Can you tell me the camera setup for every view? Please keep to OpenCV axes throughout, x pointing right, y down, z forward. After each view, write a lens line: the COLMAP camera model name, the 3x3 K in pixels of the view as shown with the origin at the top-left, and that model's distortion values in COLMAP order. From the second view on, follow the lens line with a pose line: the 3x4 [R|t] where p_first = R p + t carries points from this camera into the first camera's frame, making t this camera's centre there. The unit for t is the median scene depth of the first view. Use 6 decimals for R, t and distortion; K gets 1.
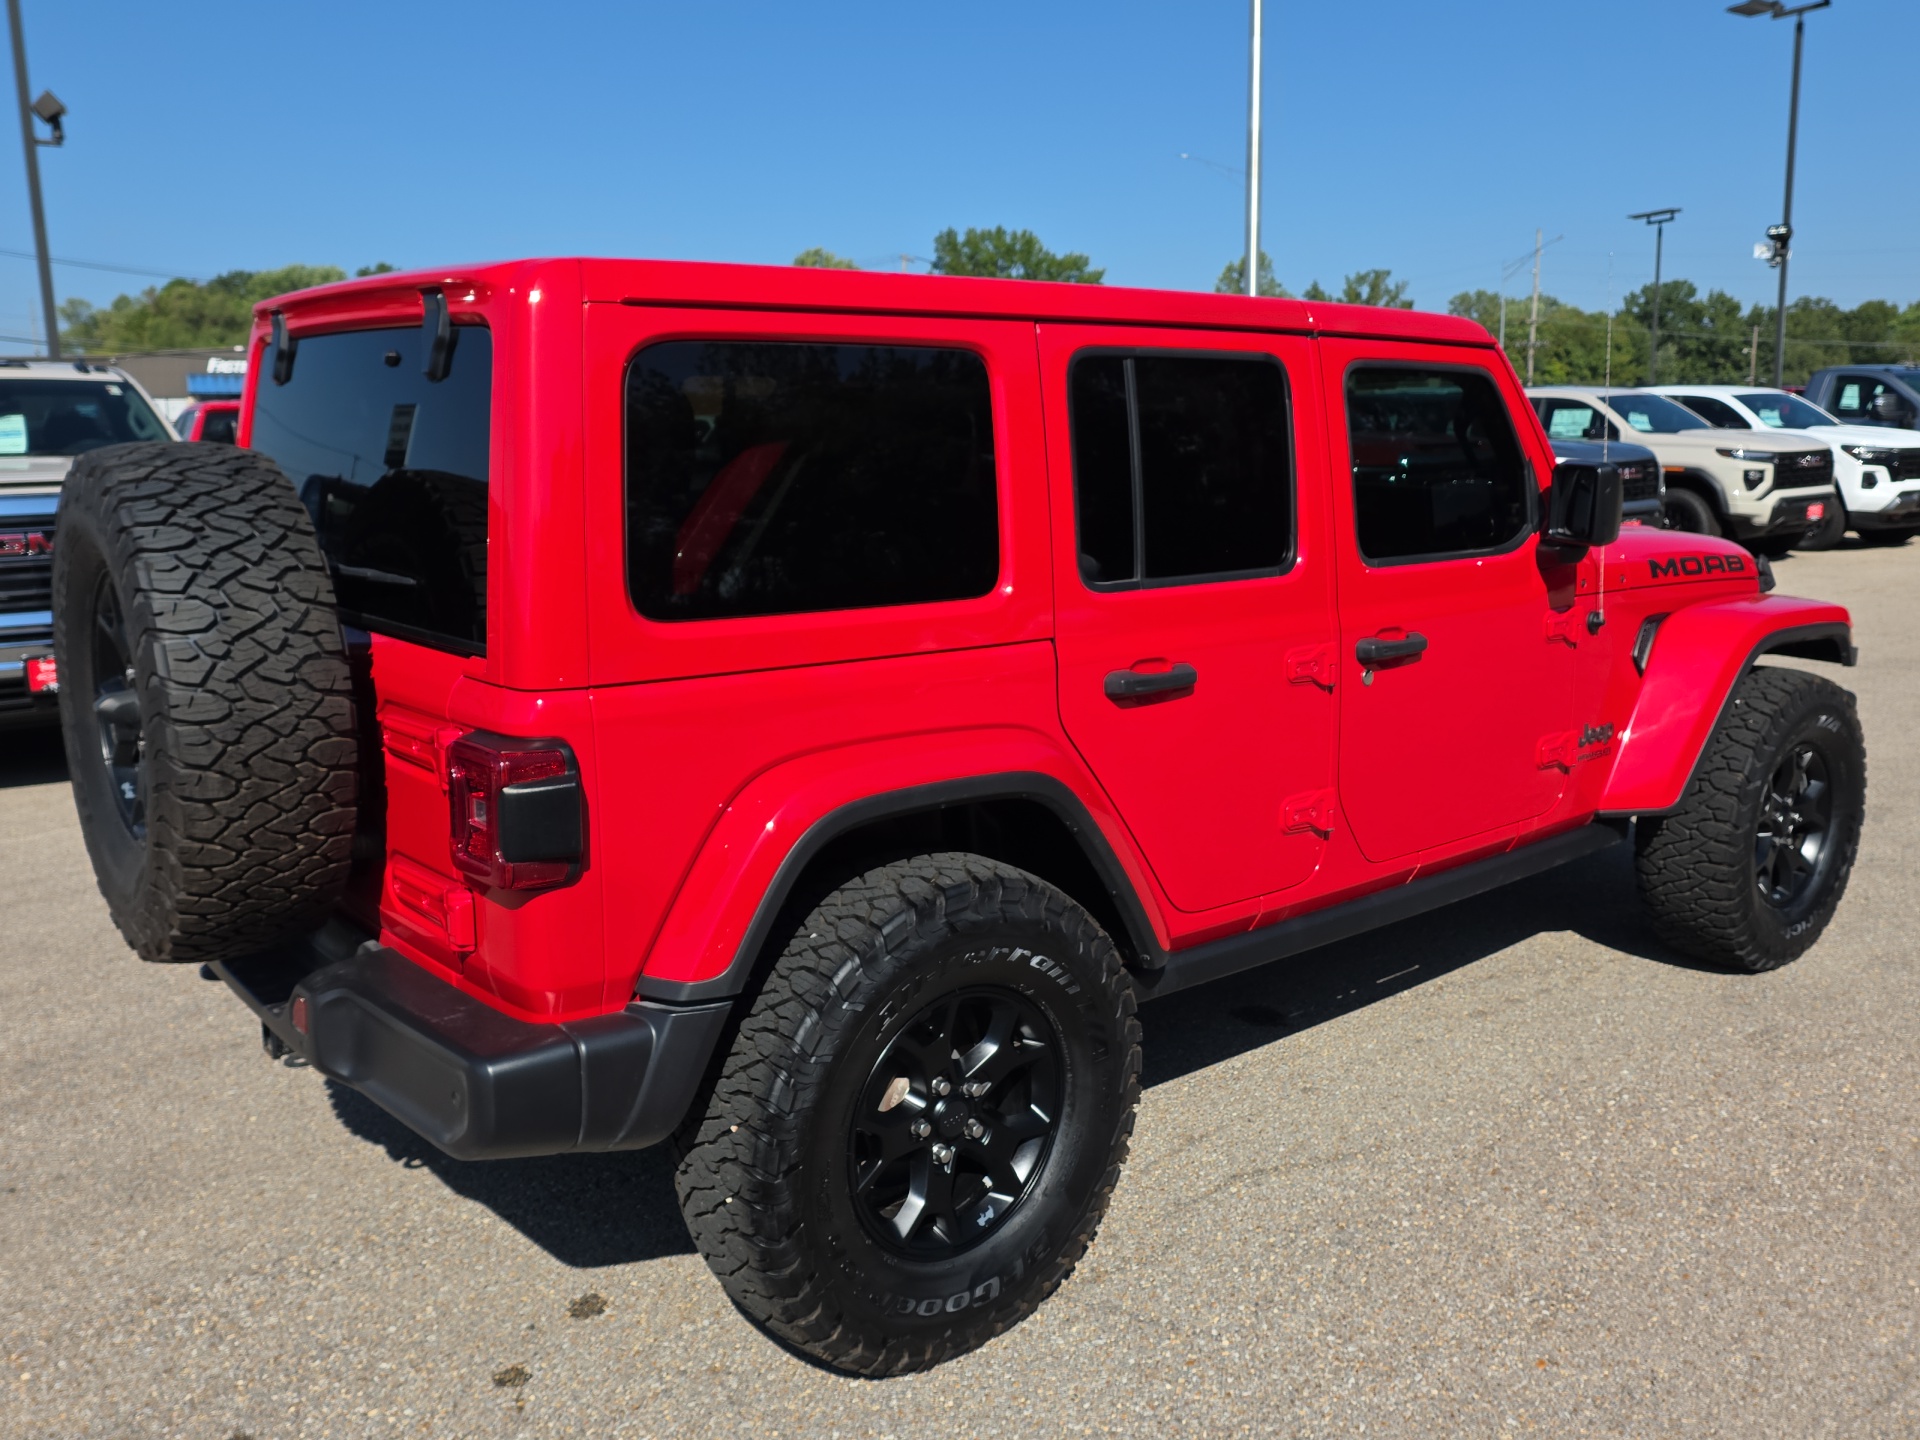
lens RADIAL K [[1688.5, 0, 960.0], [0, 1688.5, 720.0], [0, 0, 1]] dist [0.011030, -0.002620]
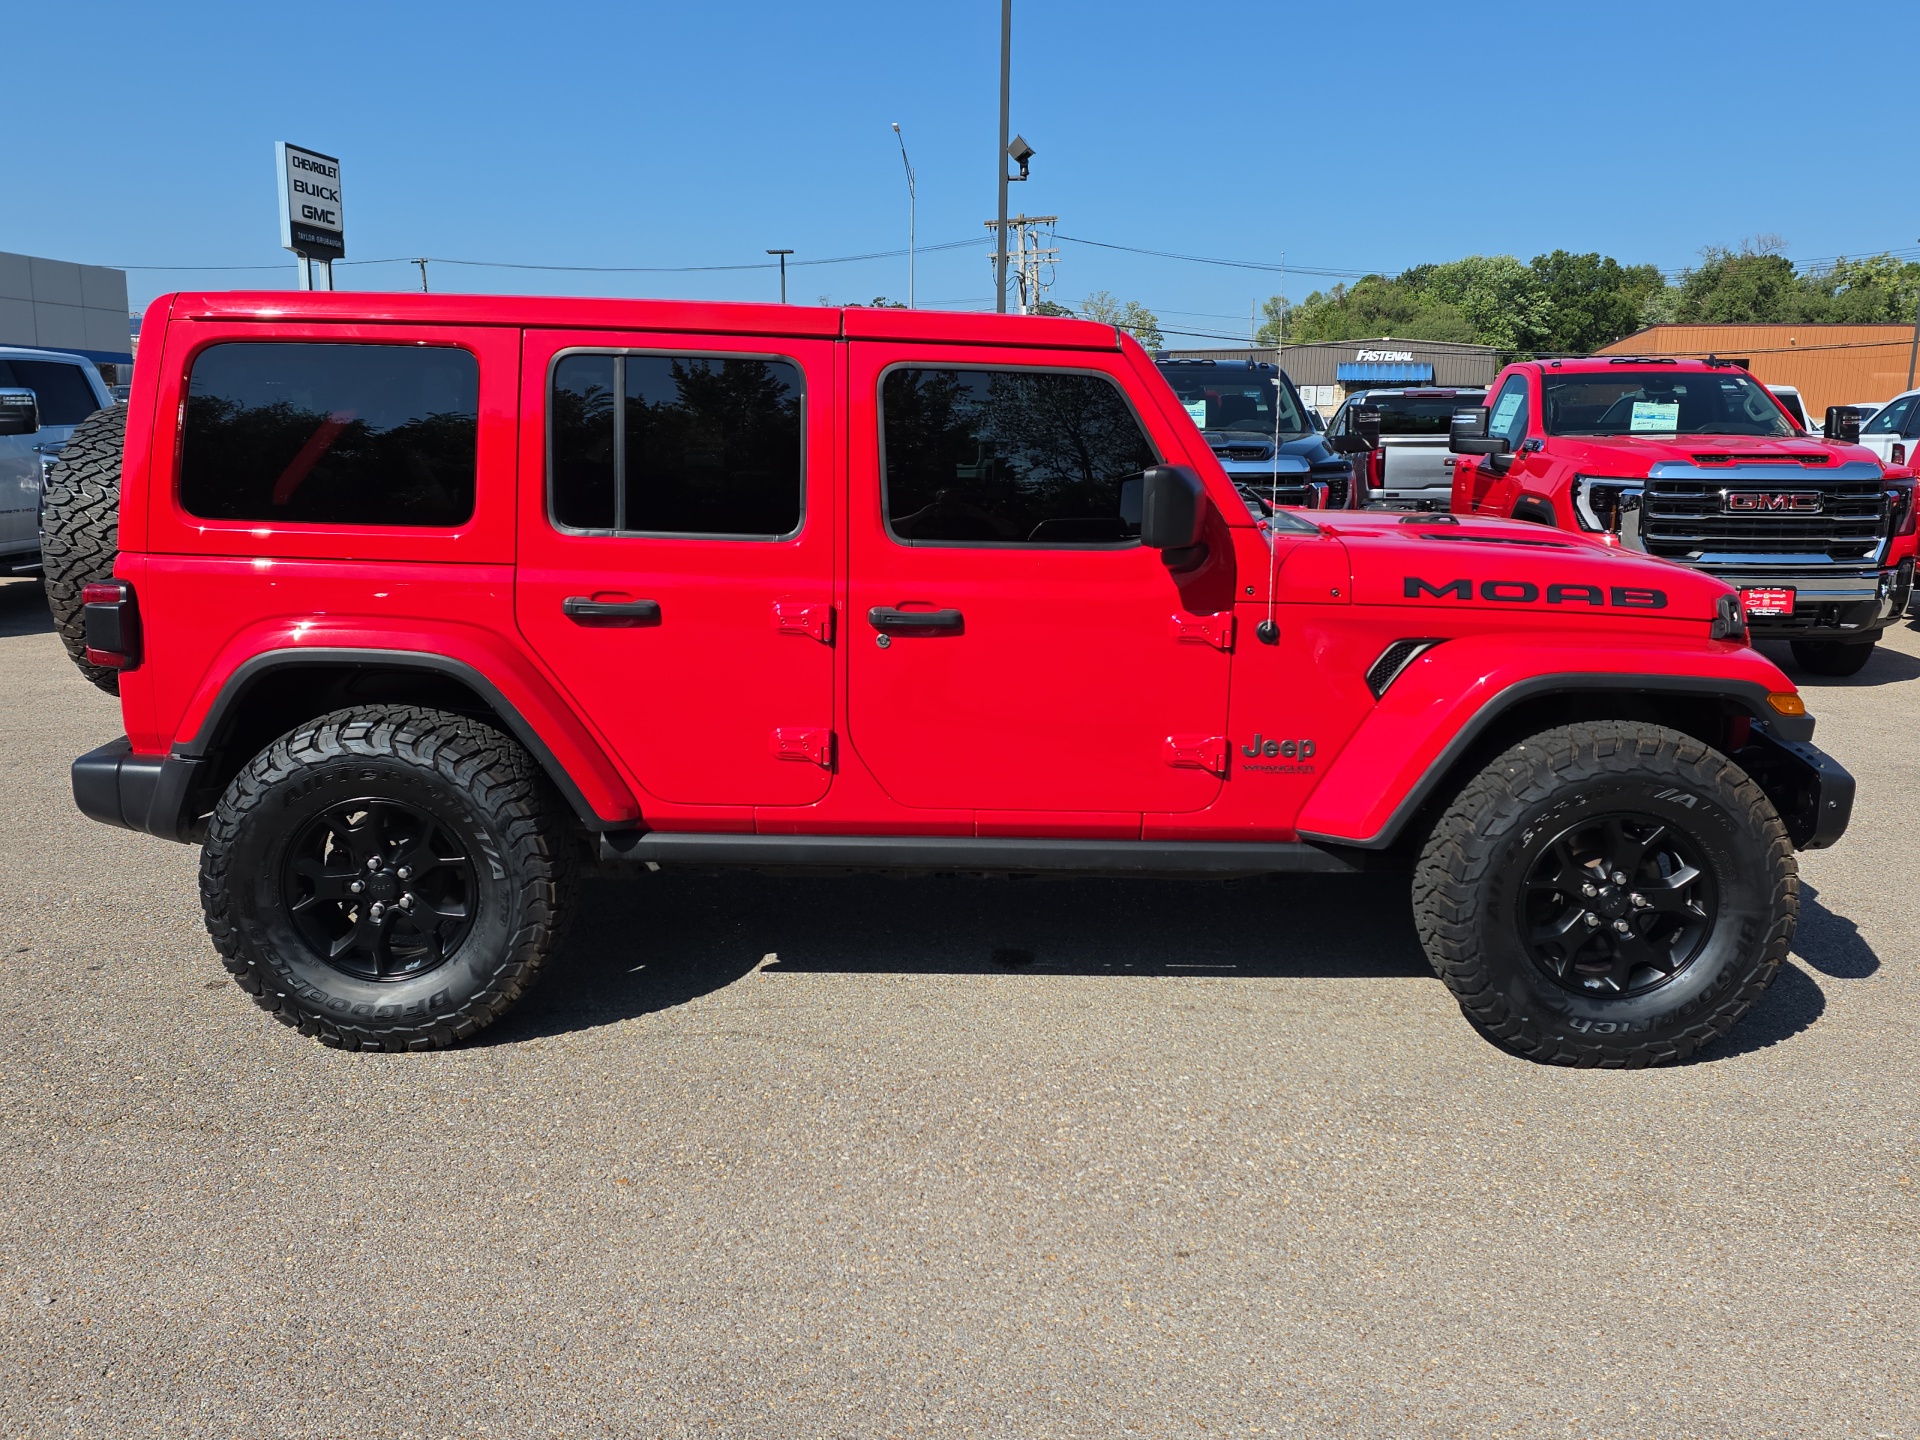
lens RADIAL K [[1688.5, 0, 960.0], [0, 1688.5, 720.0], [0, 0, 1]] dist [0.011030, -0.002620]
pose [[0.743776, 0.144278, -0.652672, 0.841722], [-0.139749, 0.988413, 0.059240, -0.037802], [0.653657, 0.047149, 0.755321, 0.139879]]
